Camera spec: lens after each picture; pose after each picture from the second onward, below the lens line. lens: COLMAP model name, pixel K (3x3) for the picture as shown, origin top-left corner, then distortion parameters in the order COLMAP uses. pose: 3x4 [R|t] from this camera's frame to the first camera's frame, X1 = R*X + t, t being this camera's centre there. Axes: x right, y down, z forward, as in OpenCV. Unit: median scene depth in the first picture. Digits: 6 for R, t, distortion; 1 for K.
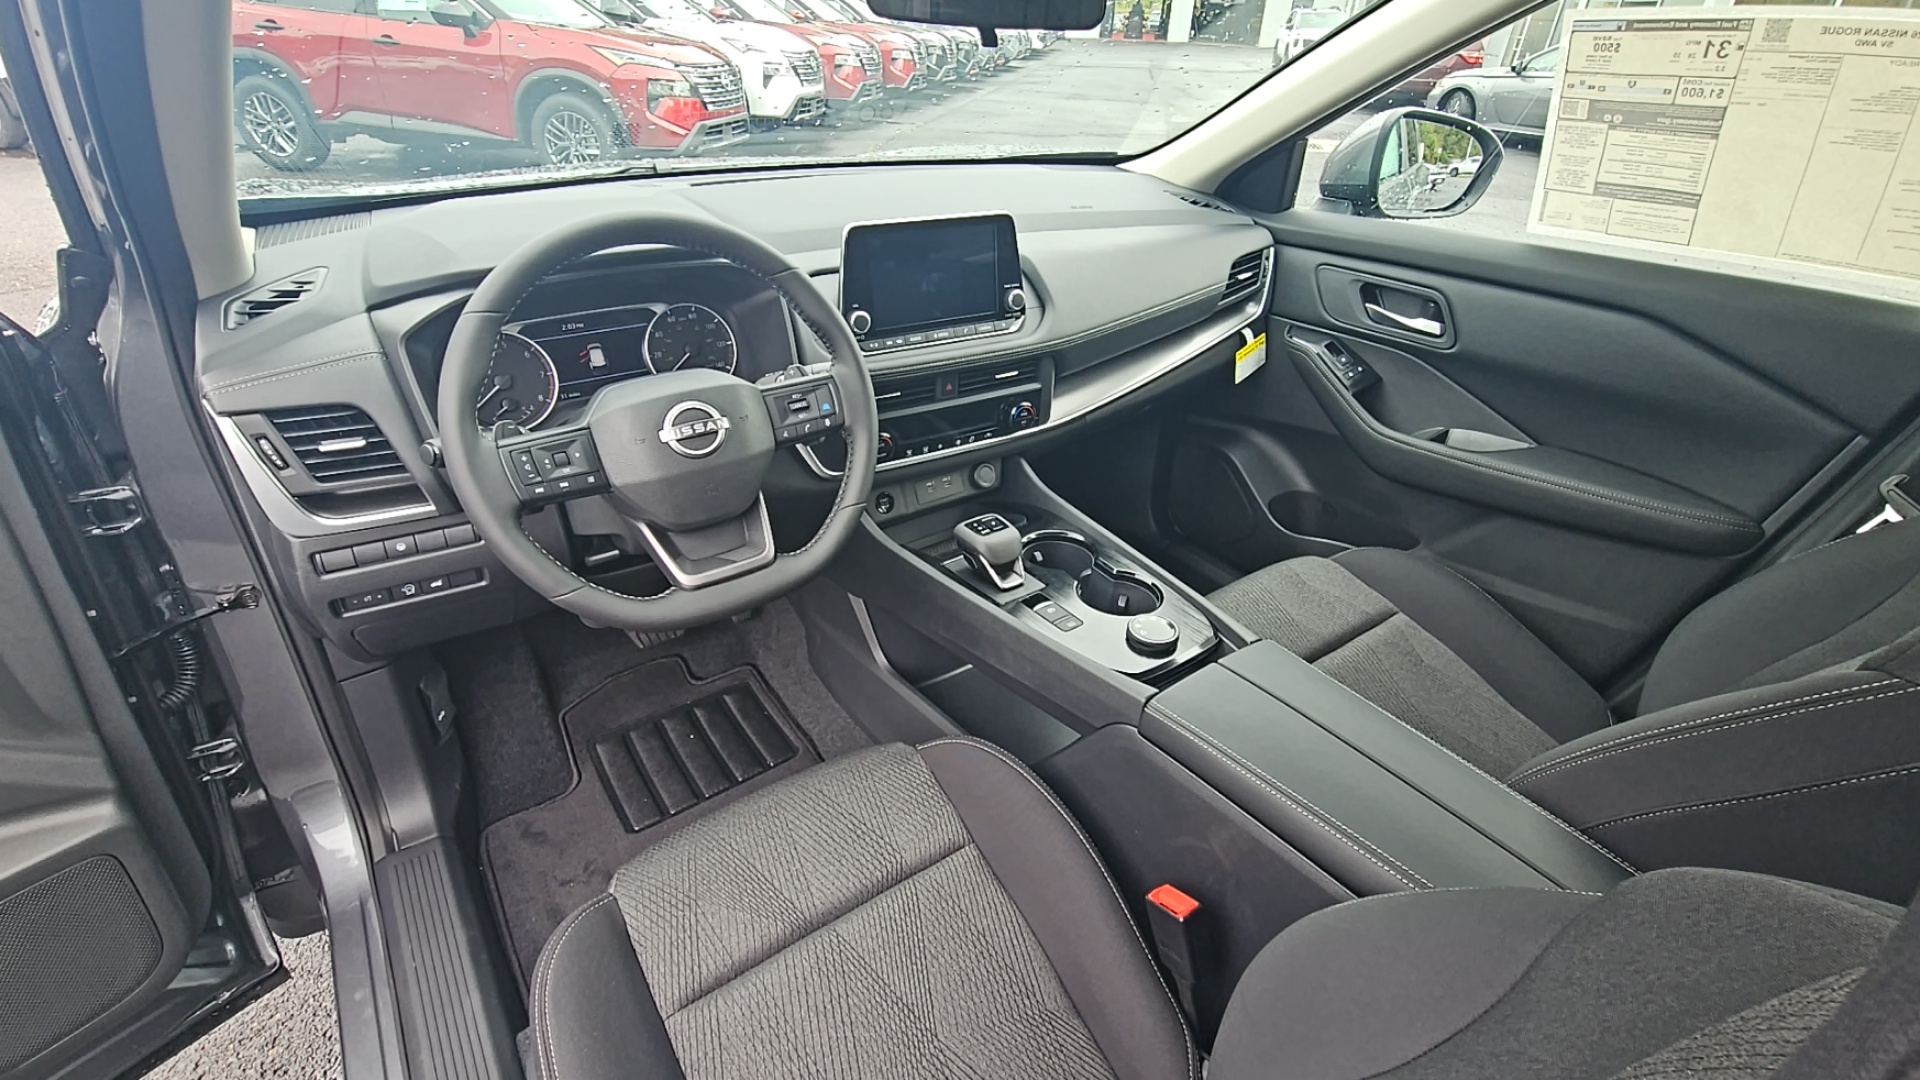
lens RADIAL K [[860.4, 0, 955.2], [0, 860.4, 540.4], [0, 0, 1]] dist [0.017894, -0.012133]
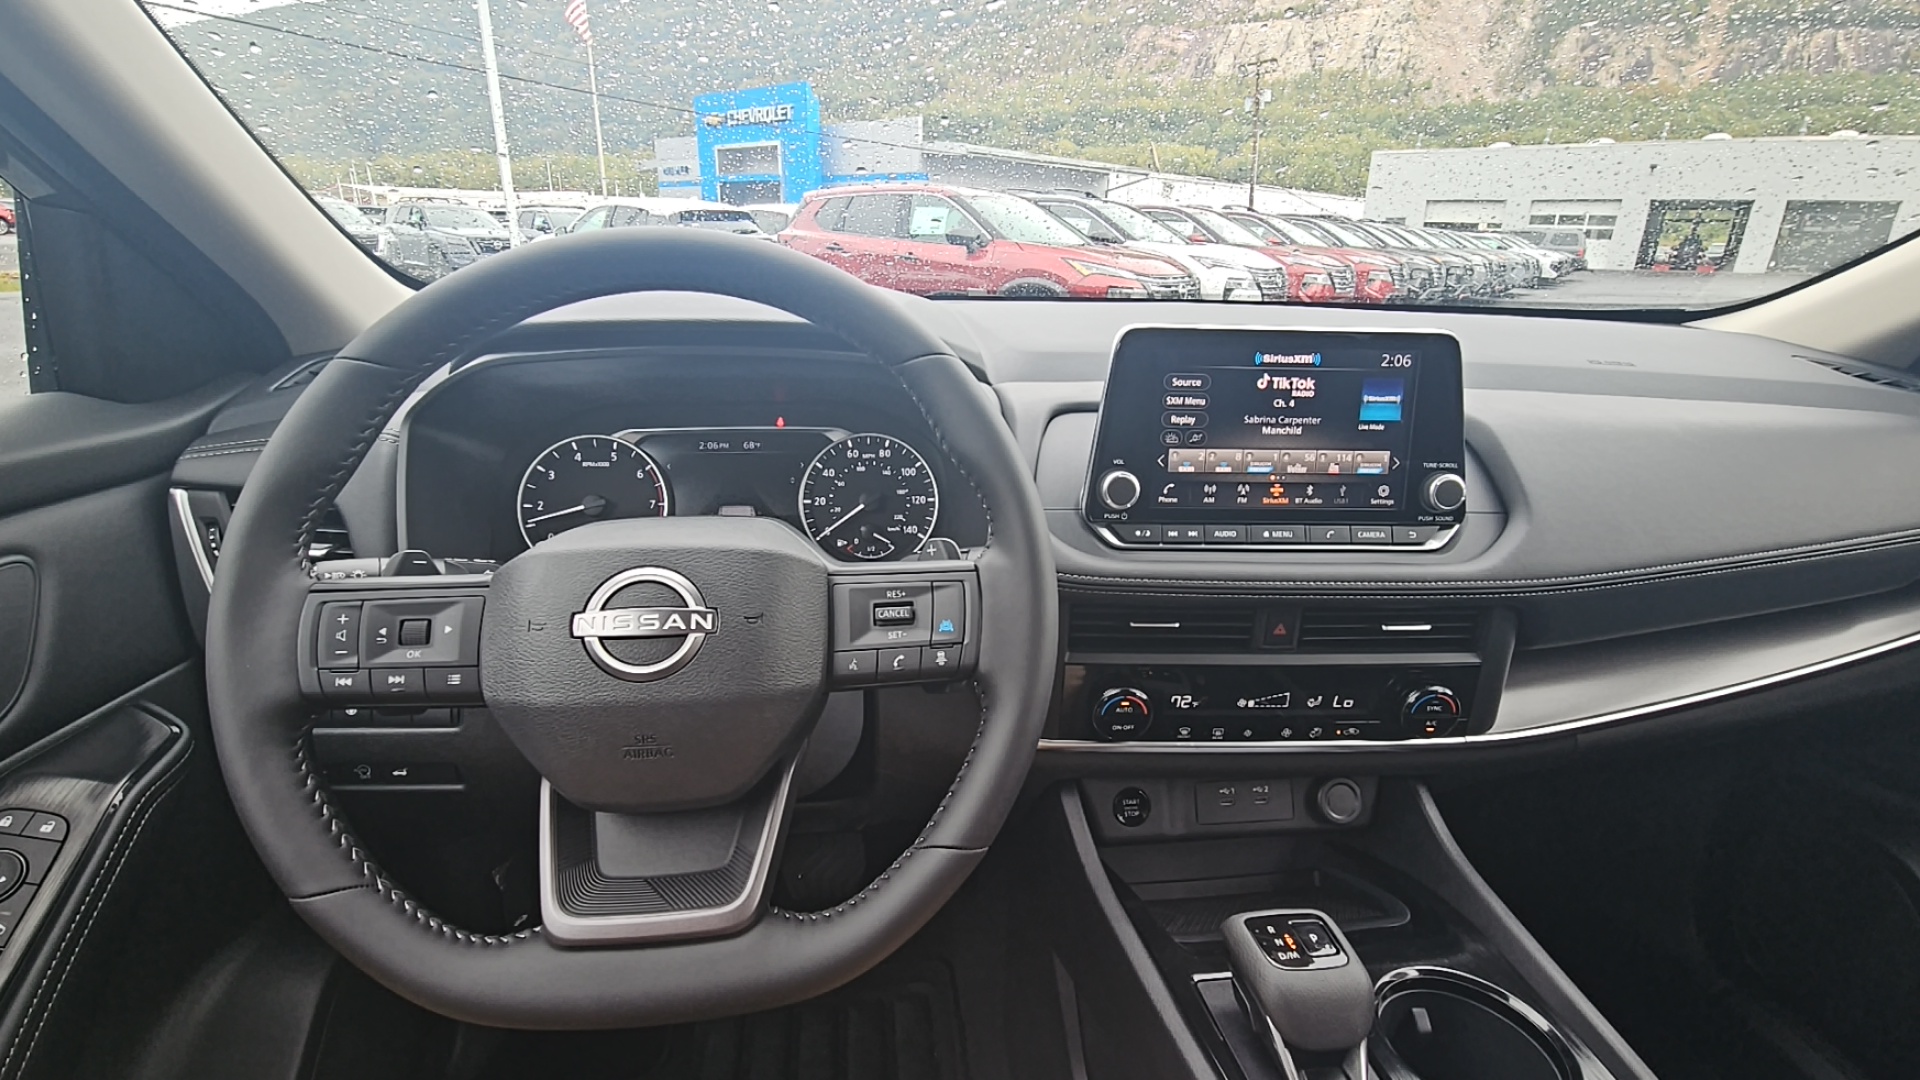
lens RADIAL K [[860.4, 0, 958.0], [0, 860.4, 535.8], [0, 0, 1]] dist [0.017894, -0.012133]
pose [[0.878539, 0.142563, -0.455900, 0.052667], [-0.242631, 0.955316, -0.168825, -0.091747], [0.411461, 0.258935, 0.873872, 0.419479]]
